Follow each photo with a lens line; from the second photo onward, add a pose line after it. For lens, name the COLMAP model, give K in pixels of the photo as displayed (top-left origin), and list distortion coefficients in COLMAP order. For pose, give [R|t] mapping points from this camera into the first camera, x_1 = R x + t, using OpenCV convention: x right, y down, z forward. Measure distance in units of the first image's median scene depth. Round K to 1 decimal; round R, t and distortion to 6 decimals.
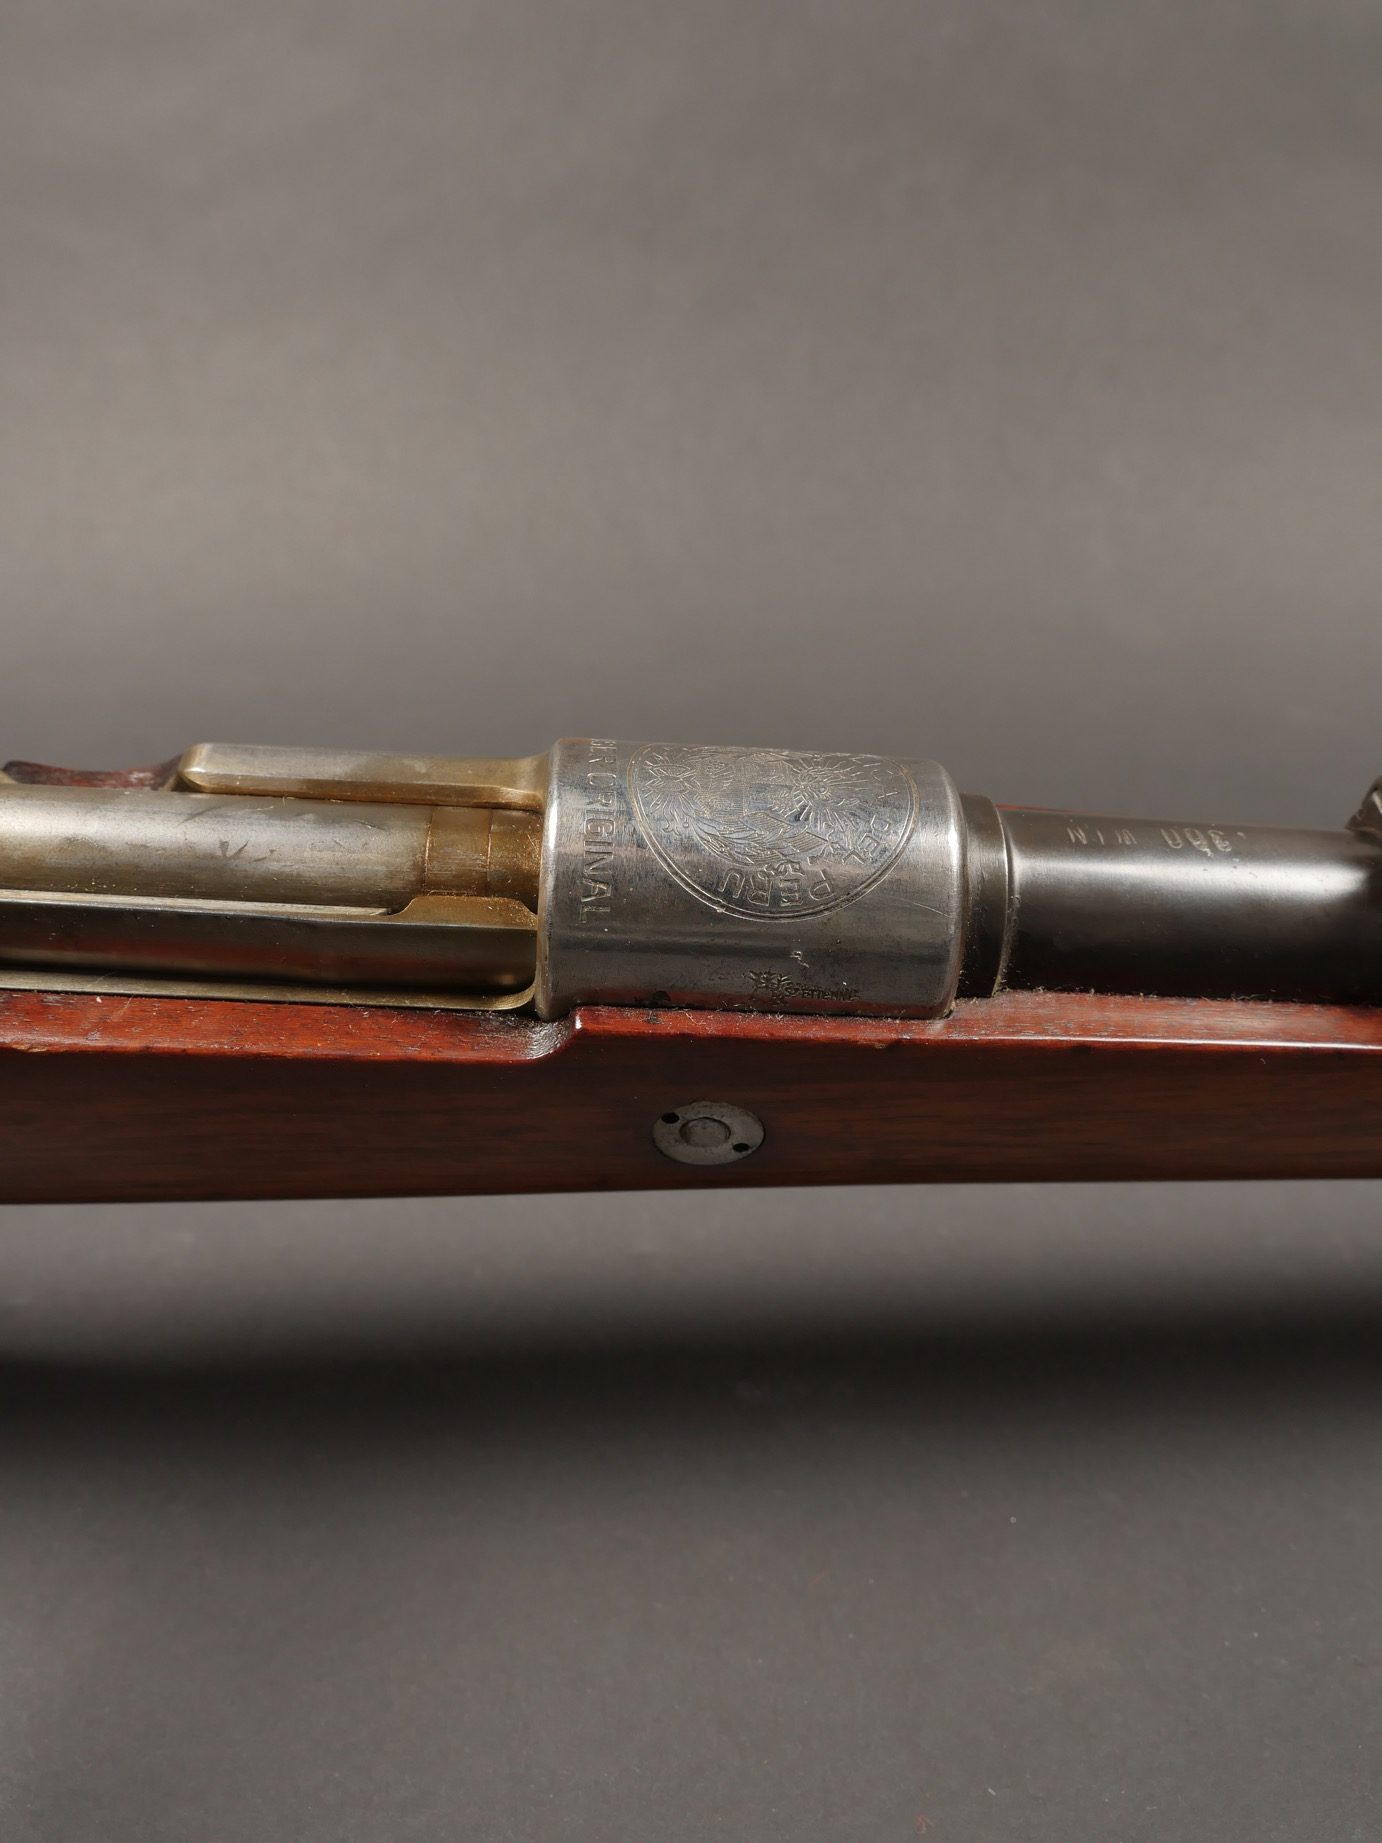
lens RADIAL K [[1349.5, 0, 691.0], [0, 1349.5, 921.5], [0, 0, 1]] dist [-0.042356, 0.005172]
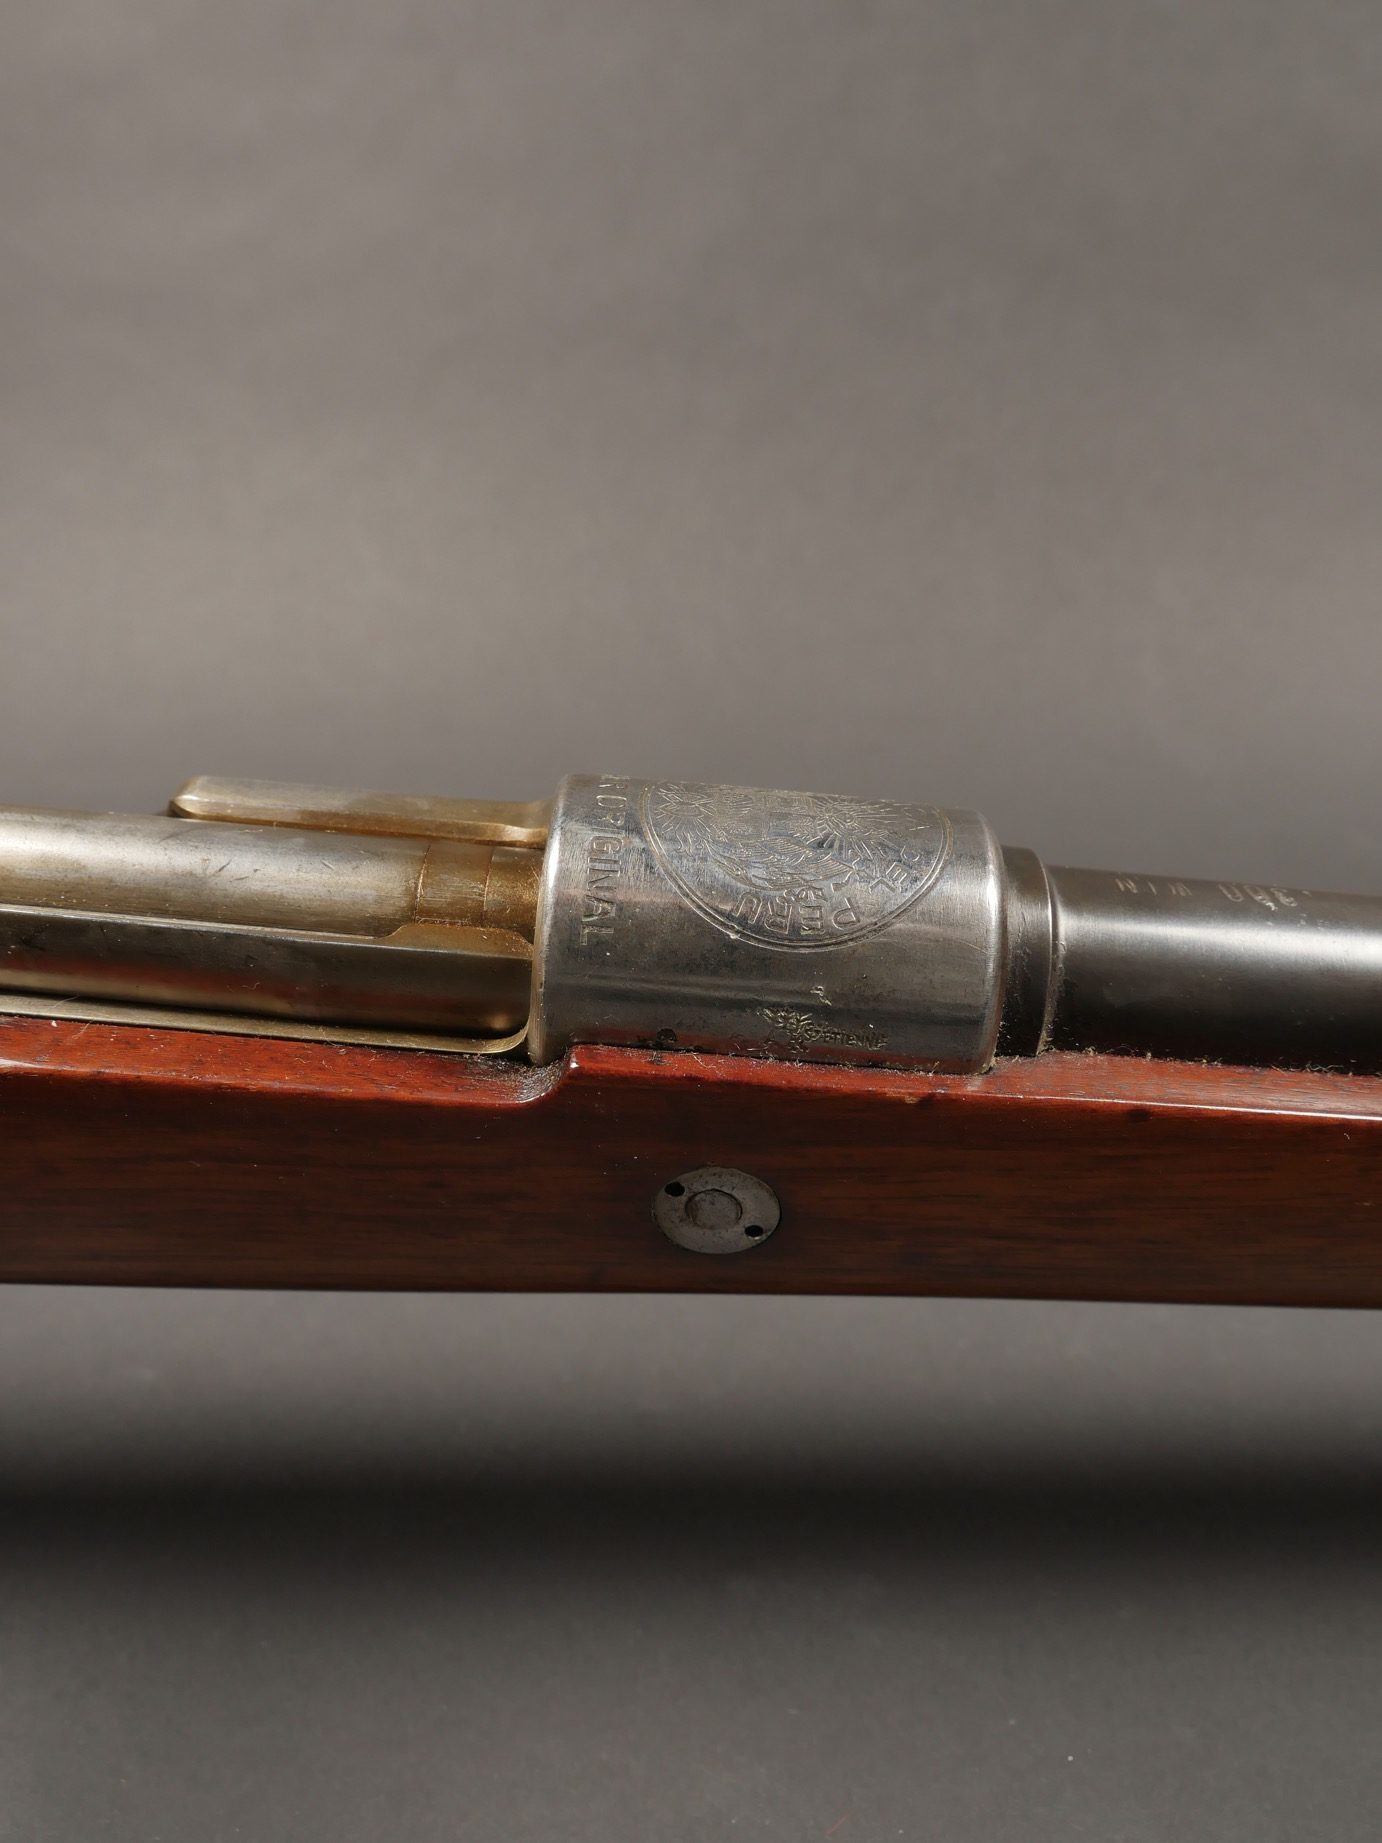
lens RADIAL K [[1349.5, 0, 691.0], [0, 1349.5, 921.5], [0, 0, 1]] dist [-0.042356, 0.005172]
pose [[0.999162, 0.025139, -0.032296, 0.020702], [-0.030855, 0.981131, -0.190867, 0.149527], [0.026888, 0.191703, 0.981085, 0.099832]]
